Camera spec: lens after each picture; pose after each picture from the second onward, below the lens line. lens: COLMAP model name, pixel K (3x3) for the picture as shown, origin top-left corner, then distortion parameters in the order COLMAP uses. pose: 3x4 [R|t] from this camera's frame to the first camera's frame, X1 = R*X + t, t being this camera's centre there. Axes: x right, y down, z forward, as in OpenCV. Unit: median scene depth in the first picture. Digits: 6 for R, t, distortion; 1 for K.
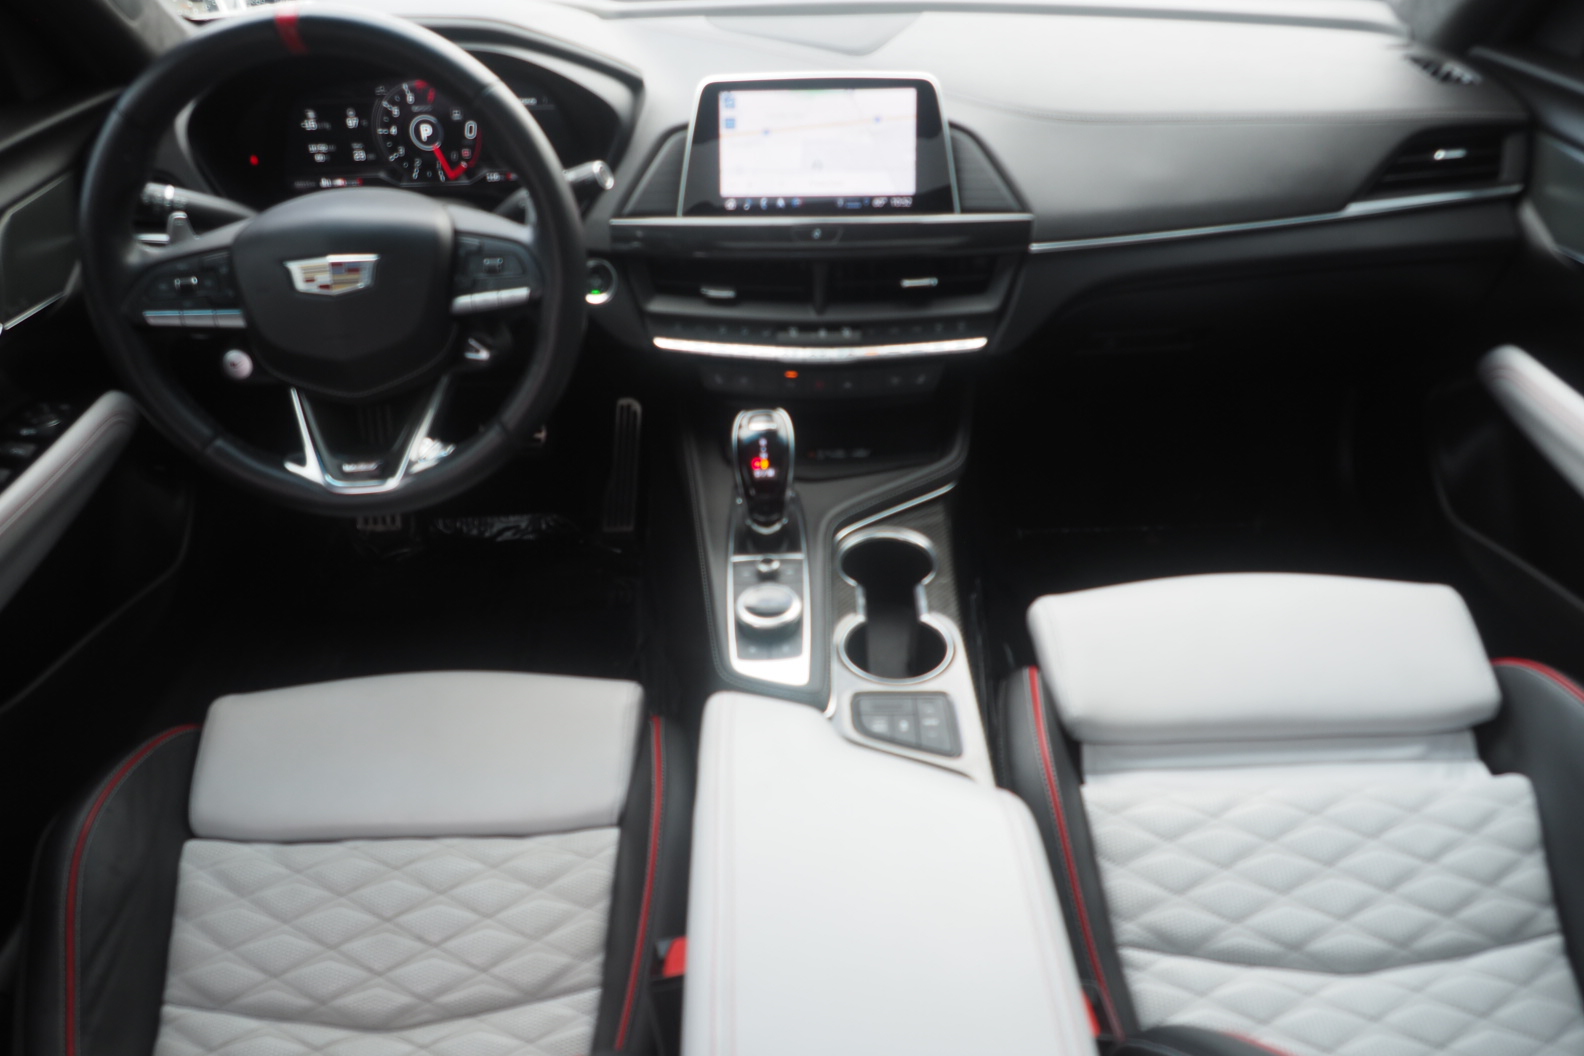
lens RADIAL K [[1112.6, 0, 799.5], [0, 1112.6, 537.2], [0, 0, 1]] dist [-0.036873, 0.006325]
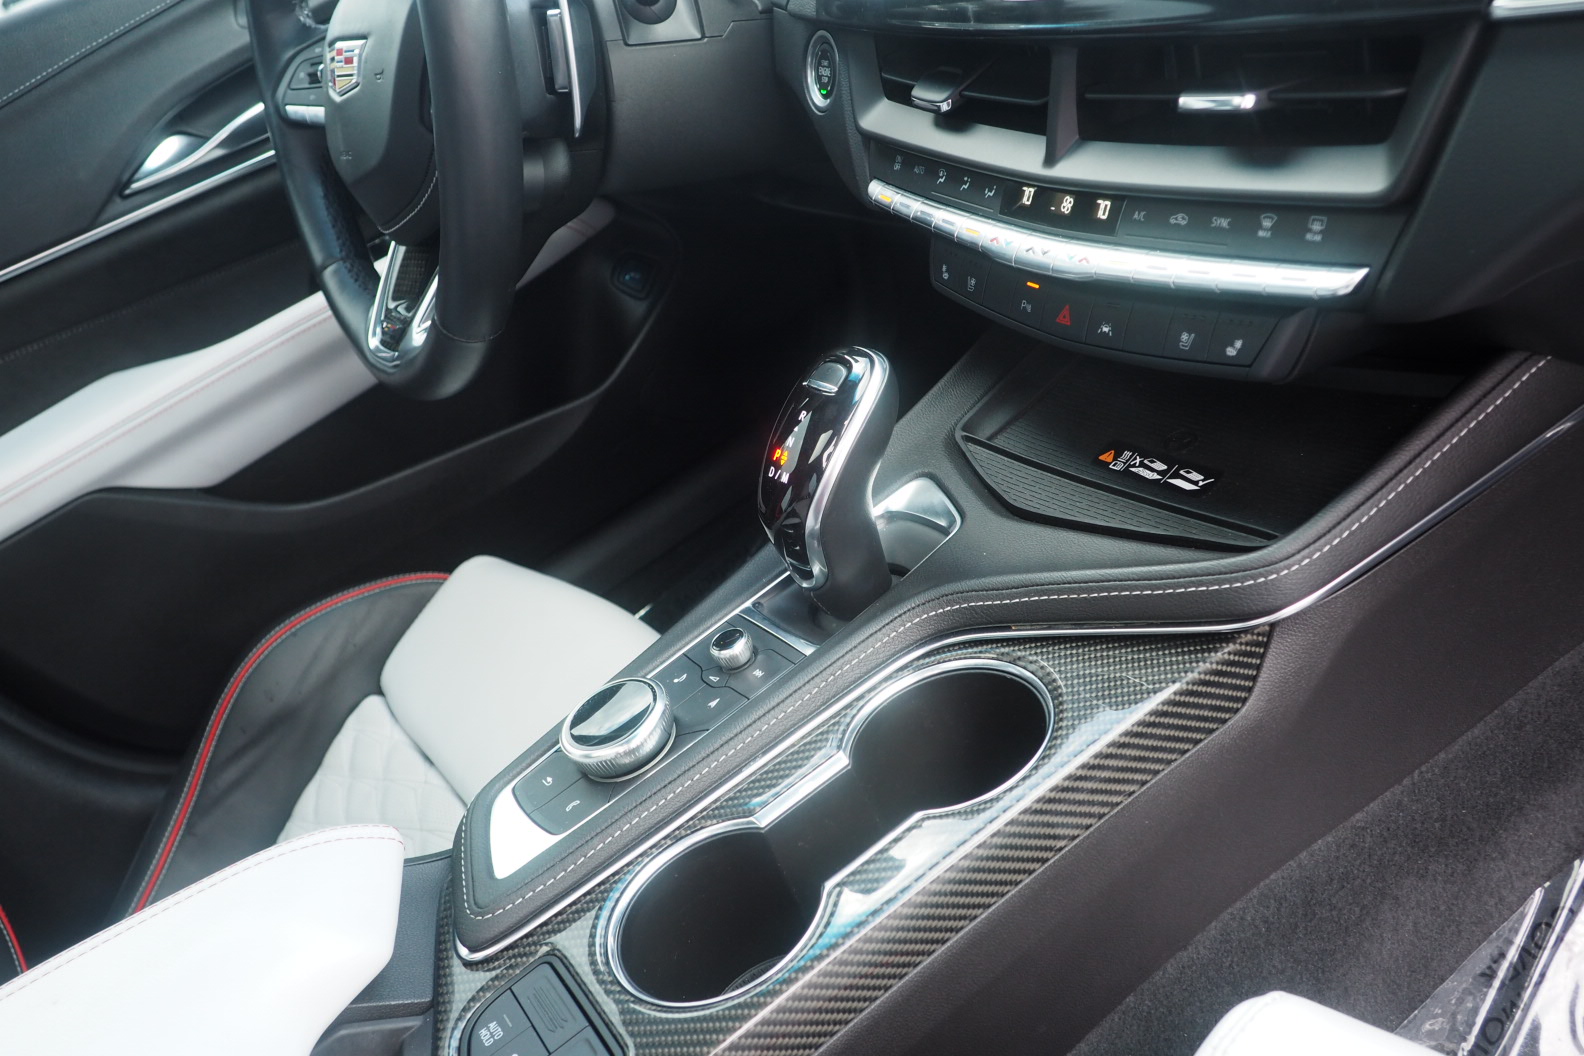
lens RADIAL K [[1344.2, 0, 795.3], [0, 1344.2, 538.9], [0, 0, 1]] dist [-0.019945, 0.010219]
pose [[0.526219, 0.304711, -0.793880, 0.436702], [-0.180016, 0.952351, 0.246213, -0.169317], [0.831076, 0.013349, 0.555998, 0.609441]]
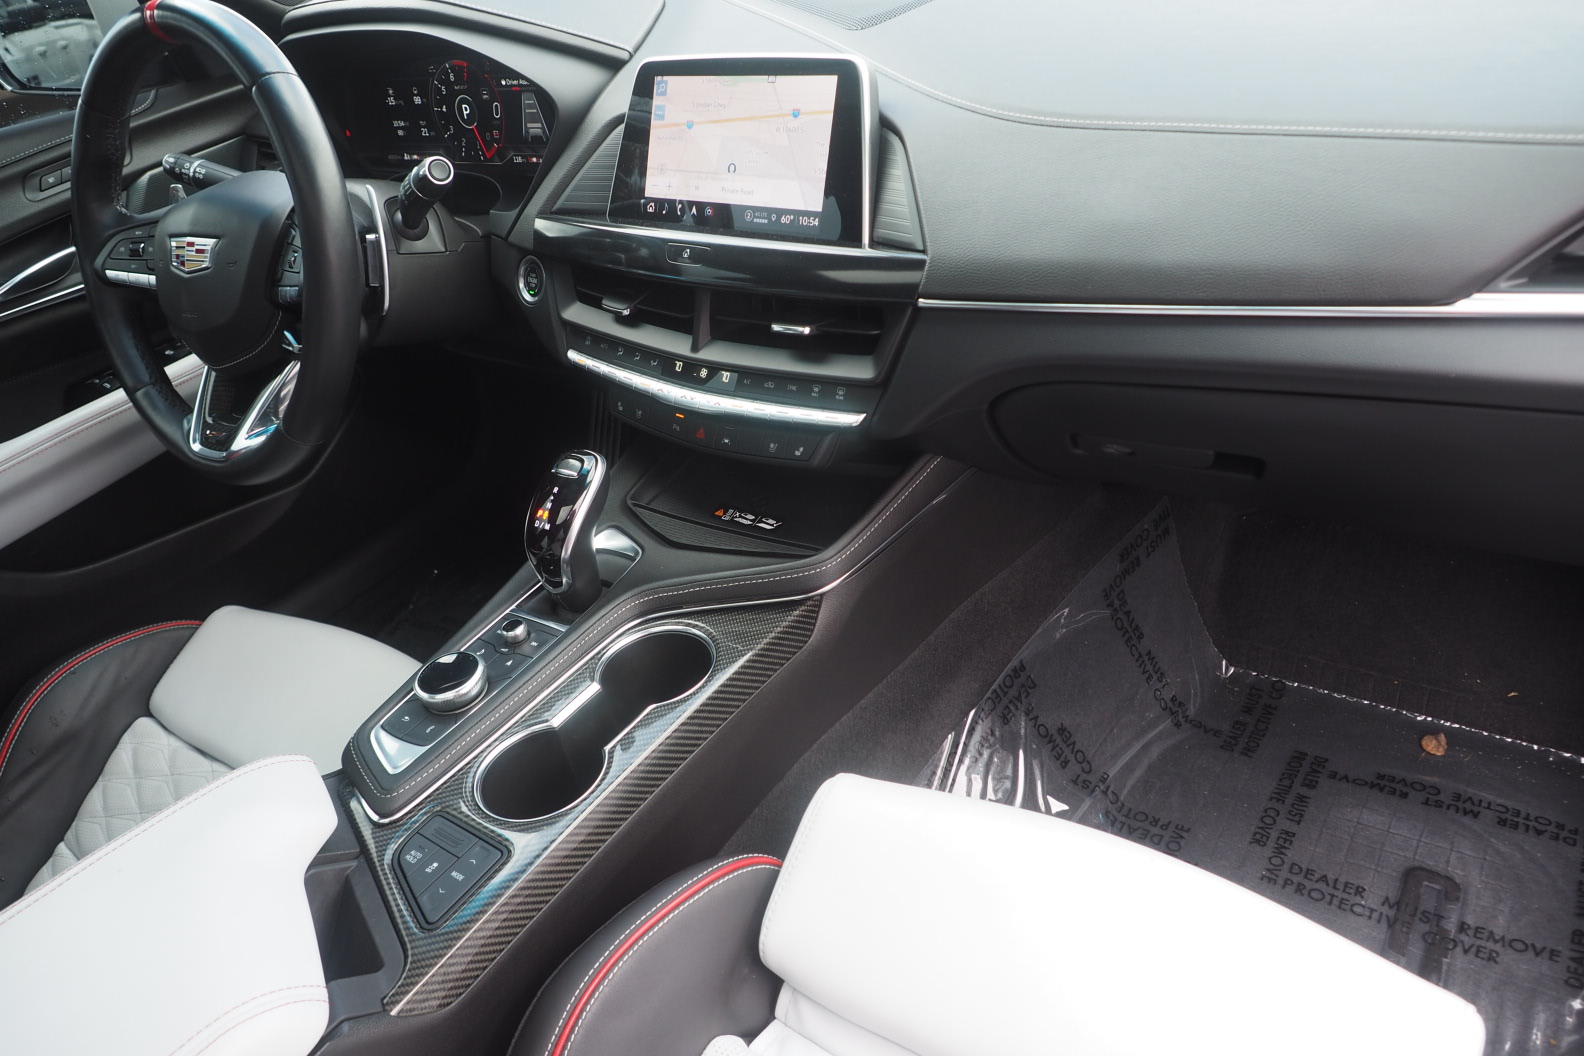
lens RADIAL K [[1112.6, 0, 793.5], [0, 1112.6, 524.9], [0, 0, 1]] dist [-0.036873, 0.006325]
pose [[0.807698, 0.230586, -0.542637, 0.547401], [-0.214575, 0.972199, 0.093736, -0.166358], [0.549165, 0.040726, 0.834721, 0.356369]]
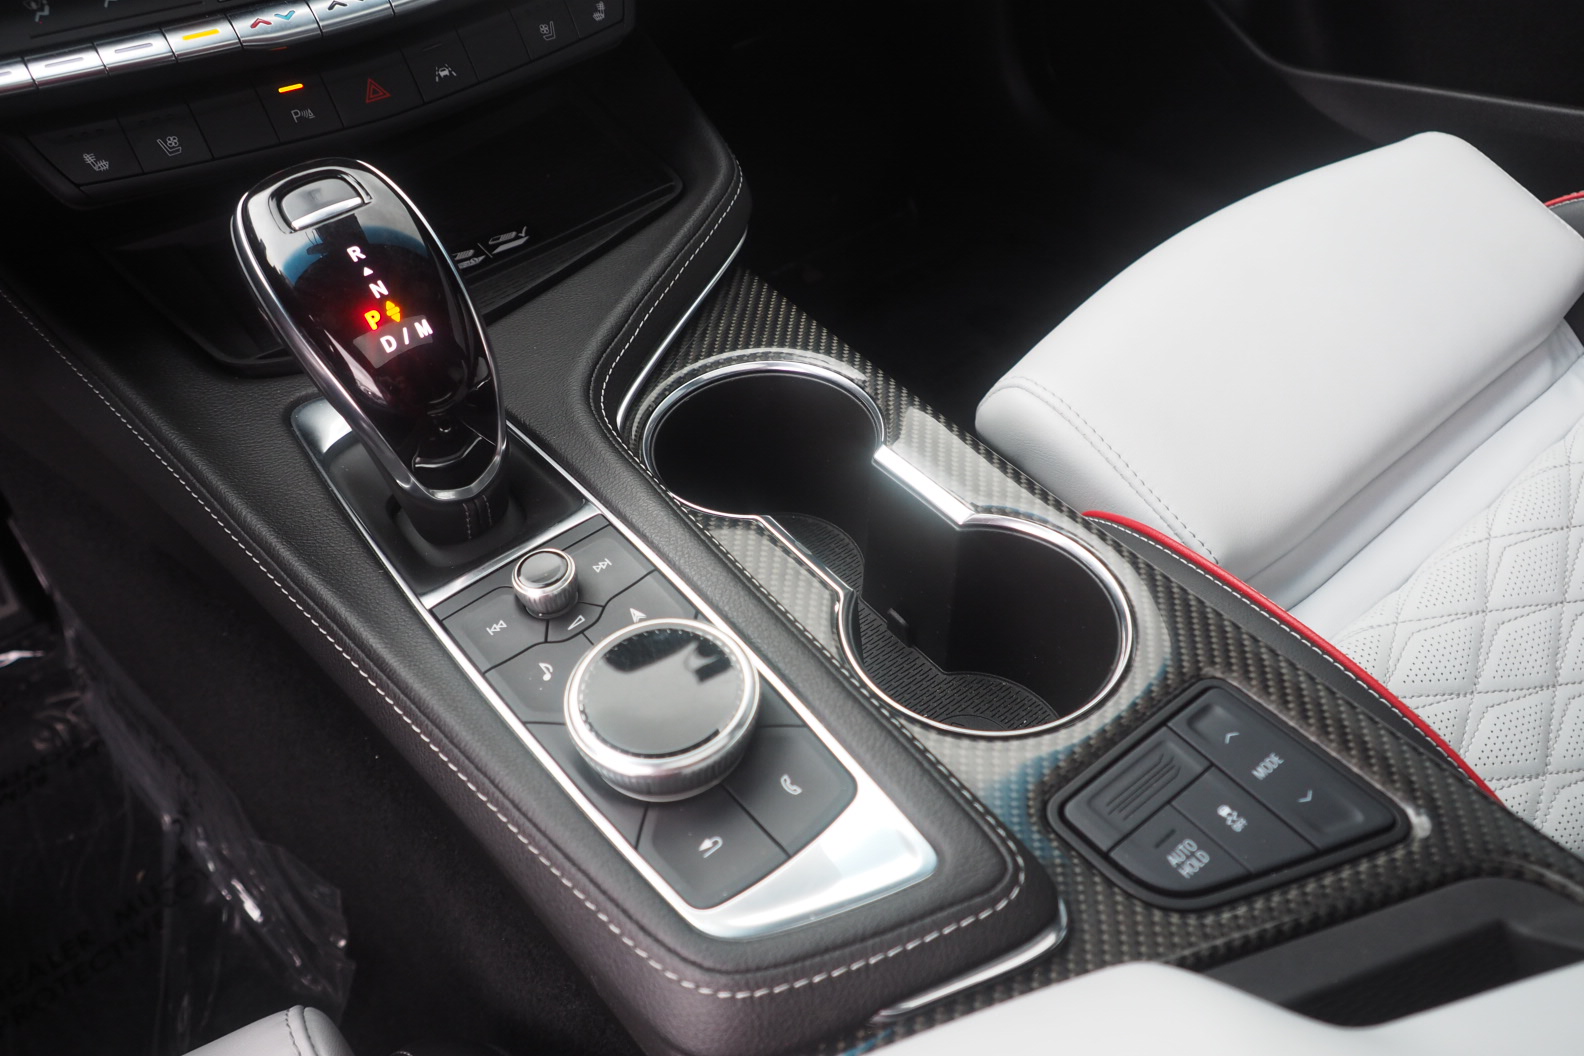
lens RADIAL K [[1112.6, 0, 796.7], [0, 1112.6, 533.5], [0, 0, 1]] dist [-0.036873, 0.006325]
pose [[0.792747, -0.442267, 0.419467, -0.095881], [0.373447, 0.896277, 0.239219, -0.037131], [-0.481757, -0.032992, 0.875684, 0.599068]]
